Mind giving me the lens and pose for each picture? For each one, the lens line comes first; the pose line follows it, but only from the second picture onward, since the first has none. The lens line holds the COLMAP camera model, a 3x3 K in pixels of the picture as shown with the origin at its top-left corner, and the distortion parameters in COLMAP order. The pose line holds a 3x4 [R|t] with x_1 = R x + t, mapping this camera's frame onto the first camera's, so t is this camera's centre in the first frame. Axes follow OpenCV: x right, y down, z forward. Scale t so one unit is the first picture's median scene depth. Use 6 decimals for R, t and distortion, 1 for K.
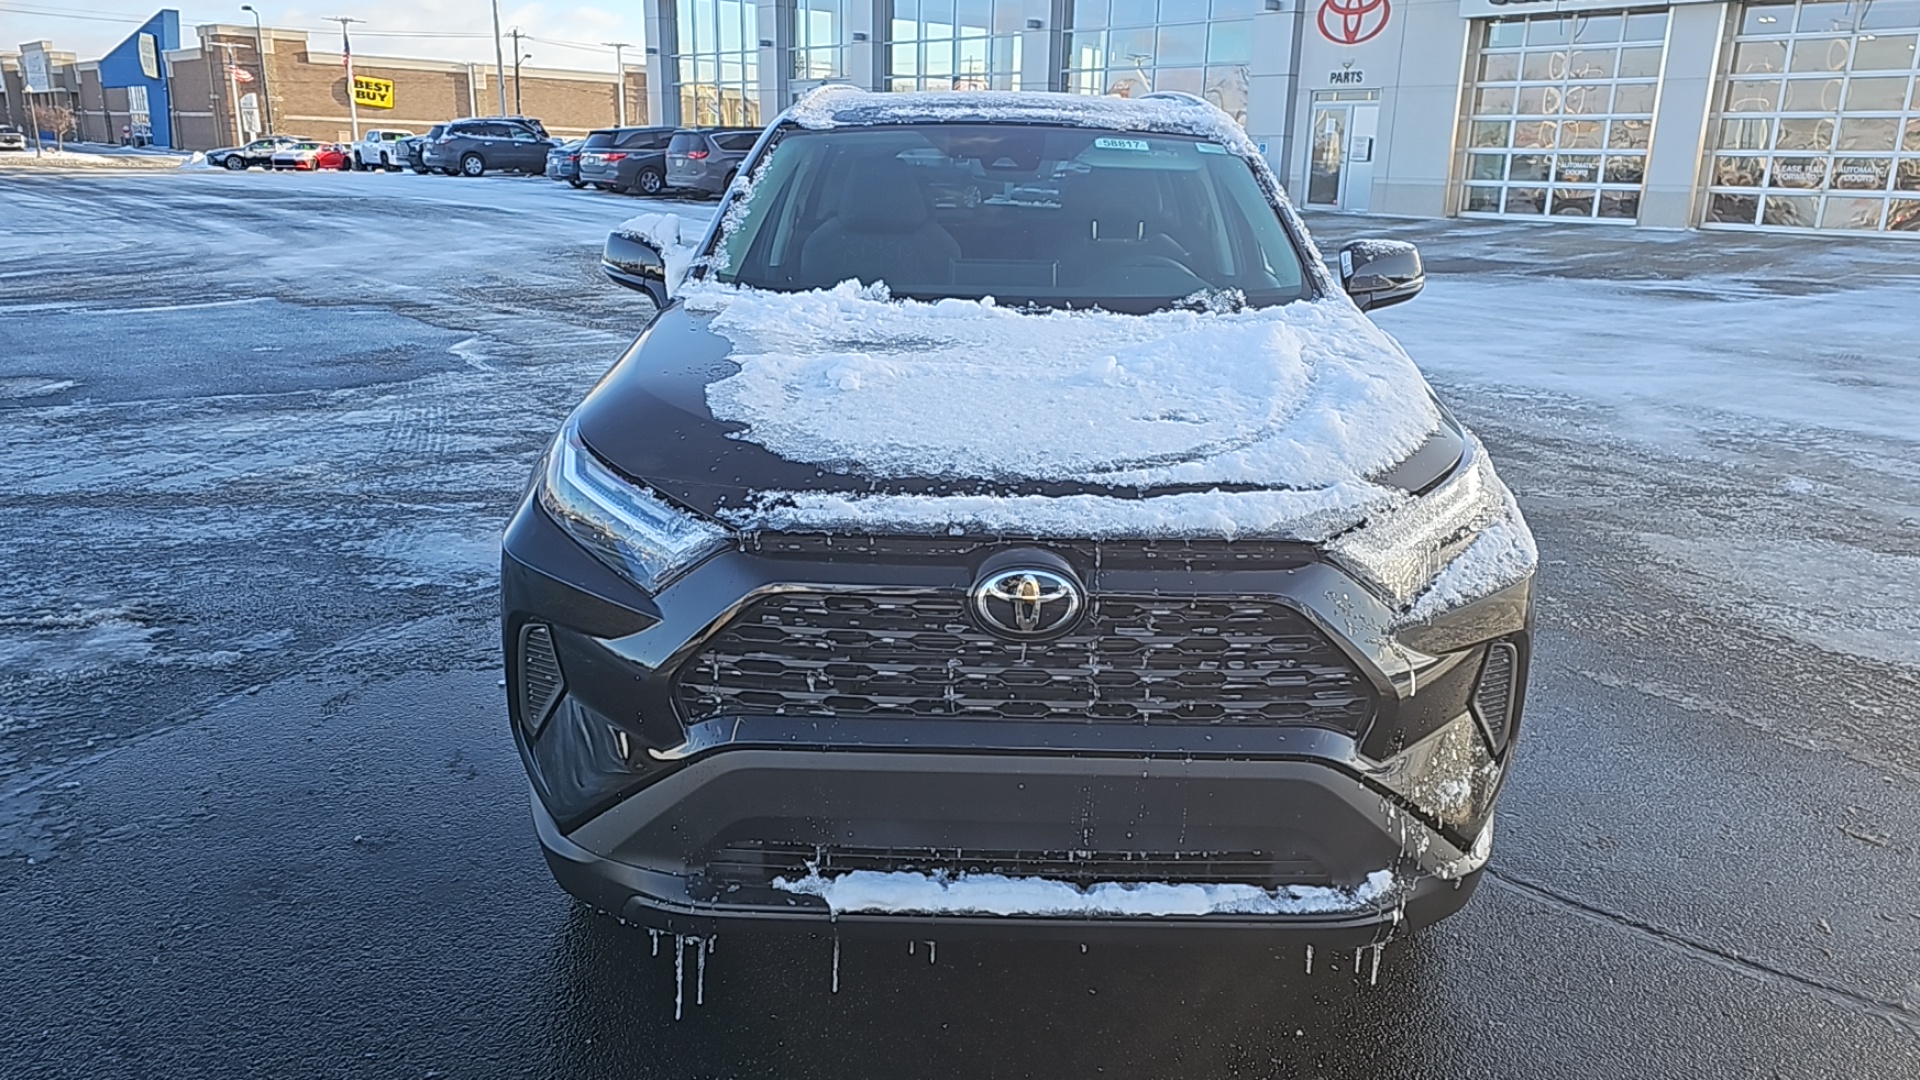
lens RADIAL K [[1366.4, 0, 960.0], [0, 1366.4, 540.0], [0, 0, 1]] dist [0.077890, -0.062836]
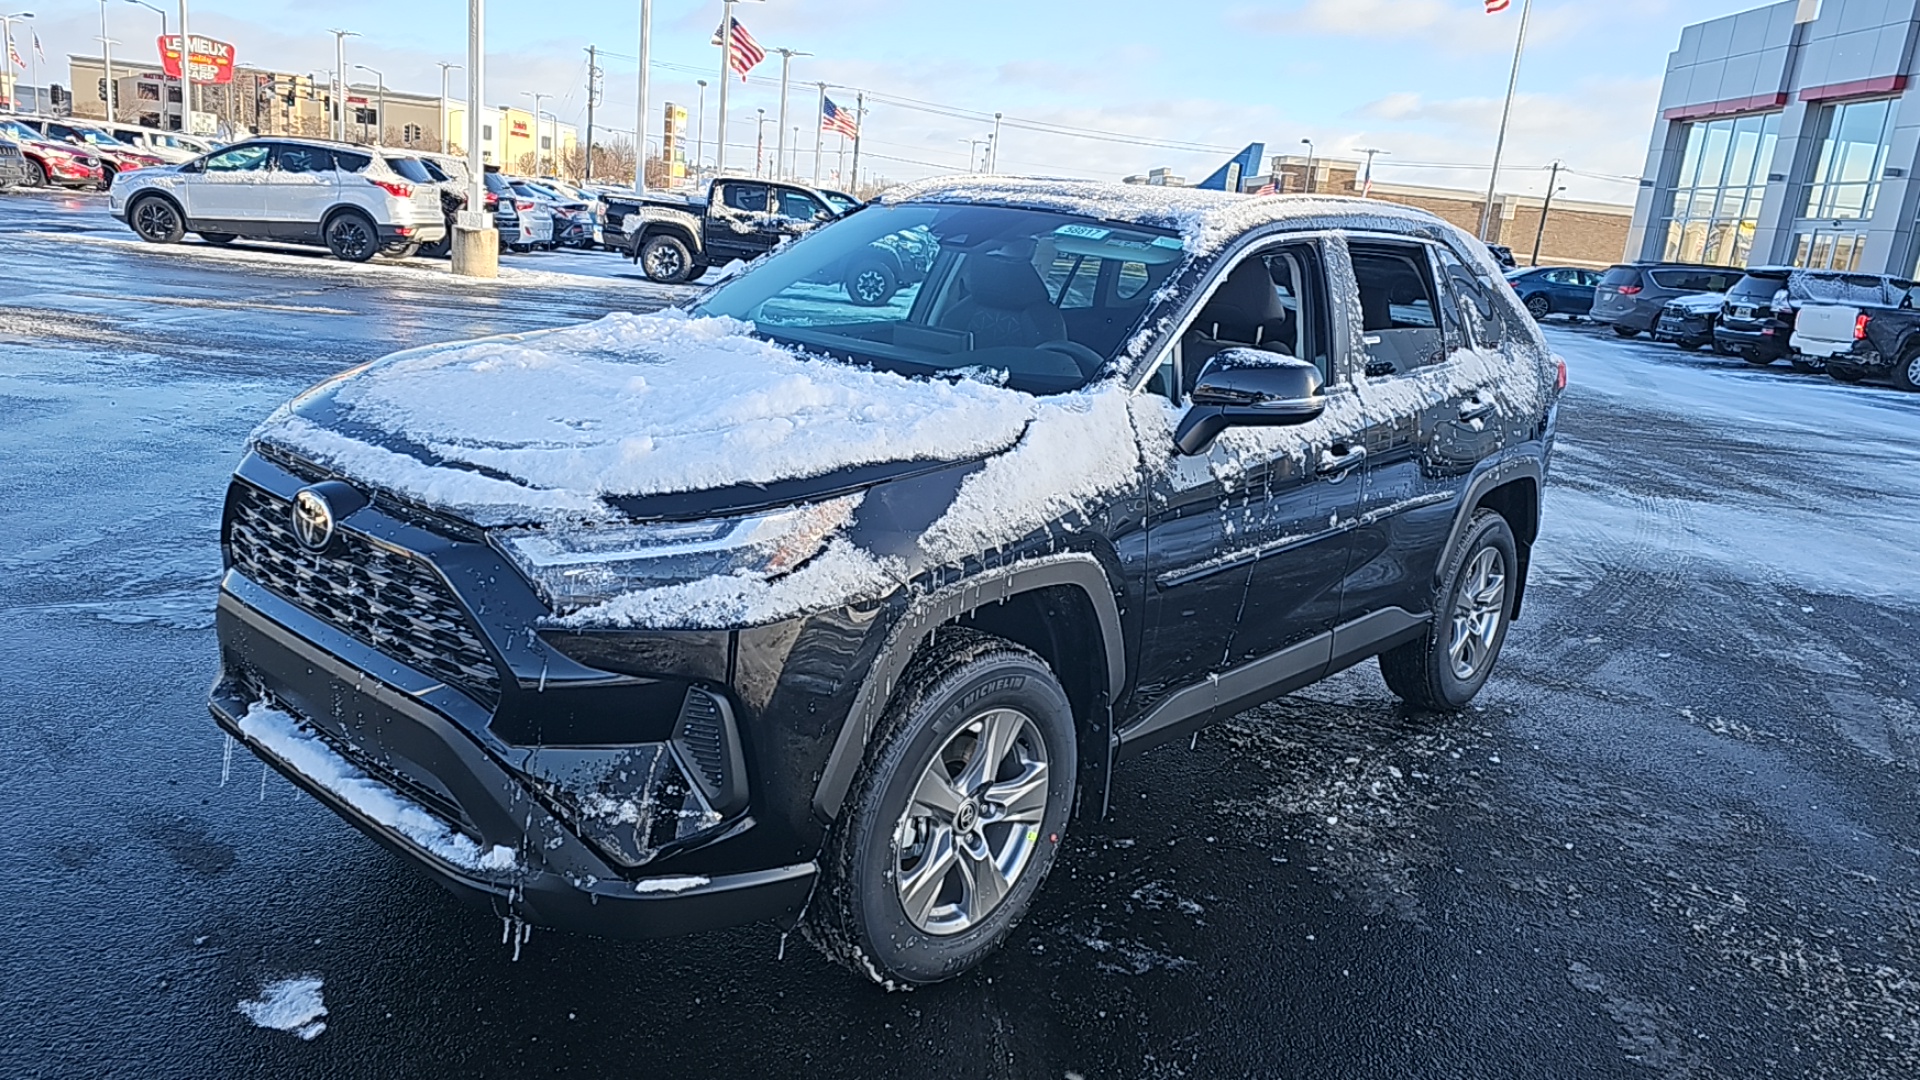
lens RADIAL K [[1366.4, 0, 960.0], [0, 1366.4, 540.0], [0, 0, 1]] dist [0.077890, -0.062836]
pose [[0.747970, 0.200907, -0.632596, 0.851649], [-0.255358, 0.966833, 0.005126, -0.062447], [0.612645, 0.157704, 0.774465, 0.243125]]
